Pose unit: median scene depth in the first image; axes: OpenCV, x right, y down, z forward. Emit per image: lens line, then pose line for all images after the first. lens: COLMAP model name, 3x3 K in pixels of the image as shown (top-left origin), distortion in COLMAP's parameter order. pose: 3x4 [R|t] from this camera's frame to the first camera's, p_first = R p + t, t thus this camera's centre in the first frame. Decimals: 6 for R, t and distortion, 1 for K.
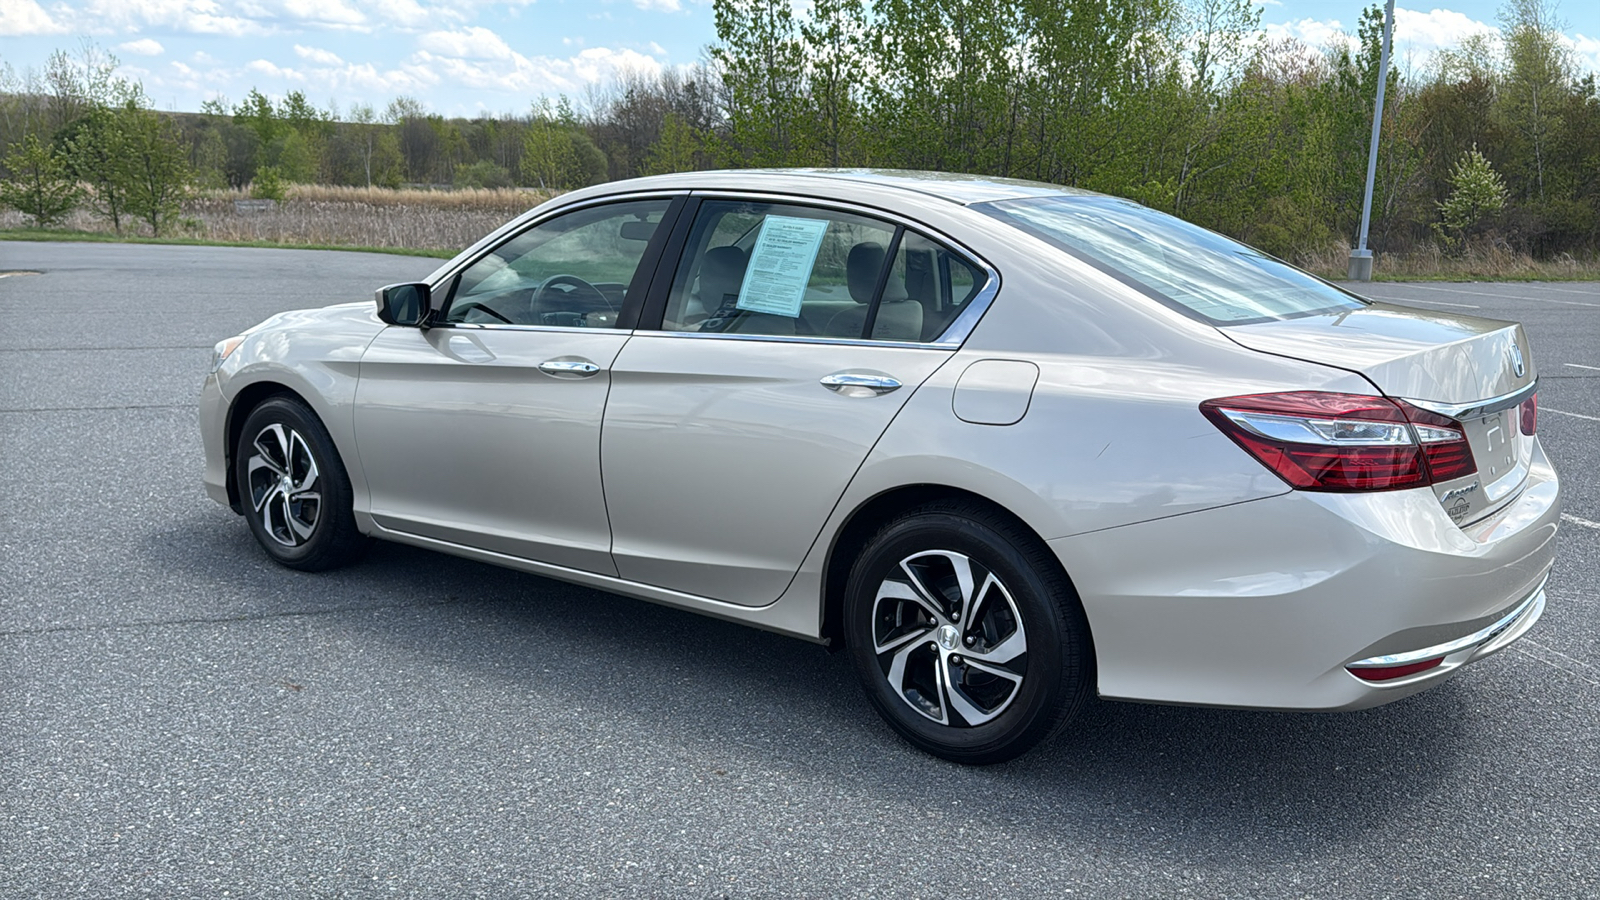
lens RADIAL K [[1378.0, 0, 819.5], [0, 1378.0, 468.4], [0, 0, 1]] dist [0.127500, -0.207558]
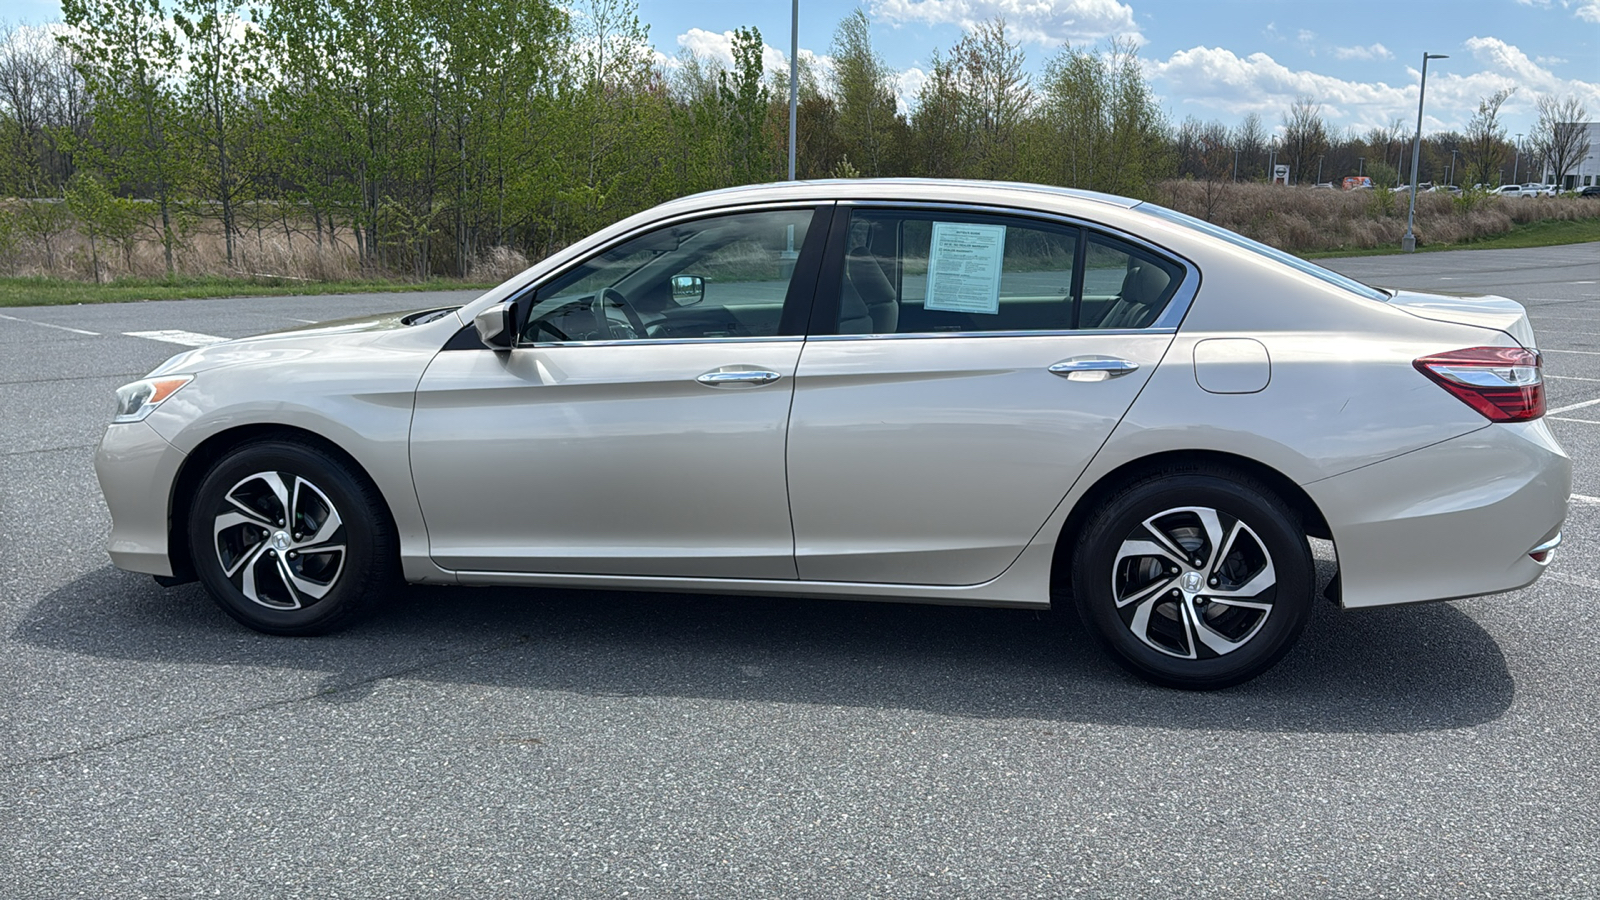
lens RADIAL K [[1378.0, 0, 824.0], [0, 1378.0, 435.0], [0, 0, 1]] dist [0.127500, -0.207558]
pose [[0.889942, -0.086836, 0.447732, -0.590641], [0.098307, 0.995153, -0.002397, -0.023331], [-0.445353, 0.046148, 0.894165, 0.082072]]
